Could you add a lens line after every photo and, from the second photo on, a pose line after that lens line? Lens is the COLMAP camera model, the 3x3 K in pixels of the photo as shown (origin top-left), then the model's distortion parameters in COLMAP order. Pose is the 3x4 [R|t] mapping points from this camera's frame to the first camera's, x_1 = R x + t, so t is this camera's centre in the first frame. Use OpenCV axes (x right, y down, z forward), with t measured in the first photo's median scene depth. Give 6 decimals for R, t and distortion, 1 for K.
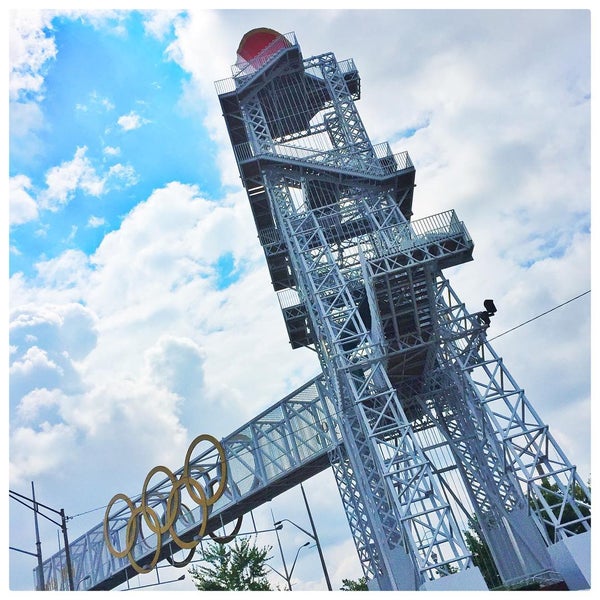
lens RADIAL K [[697.8, 0, 302.6], [0, 697.8, 276.7], [0, 0, 1]] dist [0.074528, 0.000000]
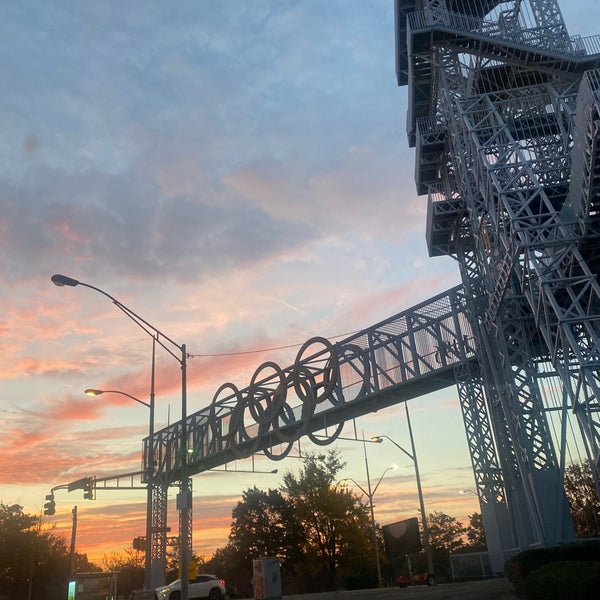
lens RADIAL K [[619.2, 0, 298.3], [0, 619.2, 300.0], [0, 0, 1]] dist [0.035132, 0.000000]
pose [[0.977015, 0.156953, -0.144251, -0.058031], [-0.143979, 0.984872, 0.096426, 0.108898], [0.157203, -0.073440, 0.984832, 0.159111]]
